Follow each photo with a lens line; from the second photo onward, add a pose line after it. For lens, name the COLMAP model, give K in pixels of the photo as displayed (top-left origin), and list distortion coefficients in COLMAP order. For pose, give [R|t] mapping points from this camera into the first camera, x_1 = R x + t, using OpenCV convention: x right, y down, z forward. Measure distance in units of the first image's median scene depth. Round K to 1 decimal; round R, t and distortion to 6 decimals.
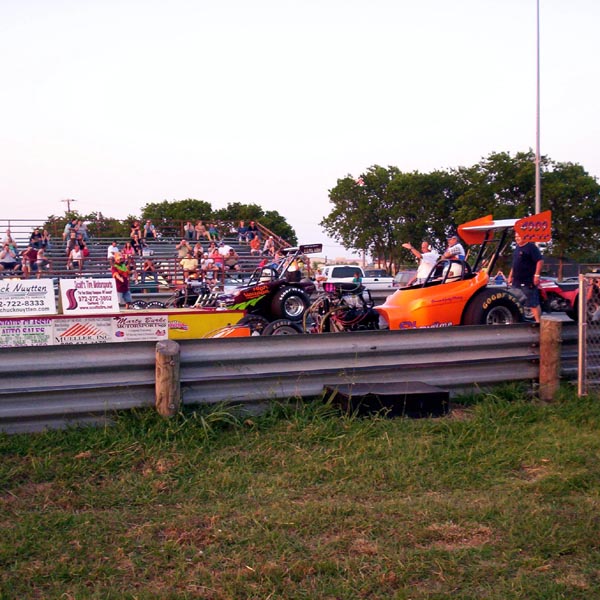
lens RADIAL K [[968.5, 0, 286.3], [0, 968.5, 300.0], [0, 0, 1]] dist [-0.107832, 0.083375]
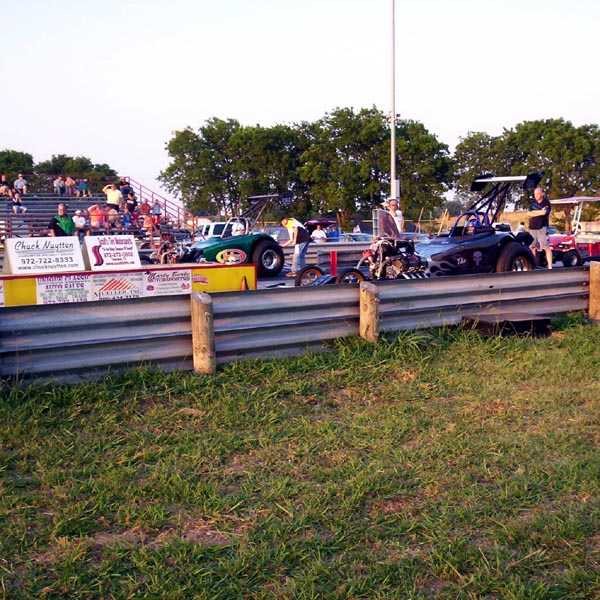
lens RADIAL K [[1079.0, 0, 381.0], [0, 1079.0, 300.7], [0, 0, 1]] dist [-0.095986, -0.013013]
pose [[0.942145, -0.025377, 0.334242, -0.327665], [0.013034, 0.999150, 0.039119, 0.006517], [-0.334951, -0.032499, 0.941675, -0.182433]]
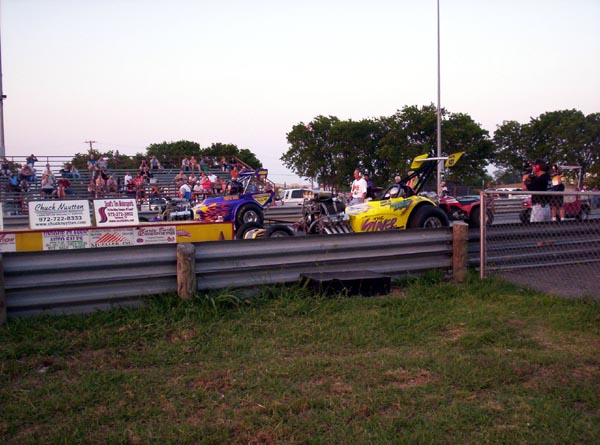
lens RADIAL K [[712.8, 0, 328.9], [0, 712.8, 222.2], [0, 0, 1]] dist [-0.091563, 0.002338]
pose [[0.994153, -0.012939, 0.107204, -0.017055], [0.011889, 0.999875, 0.010427, 0.003016], [-0.107325, -0.009092, 0.994182, -0.003954]]
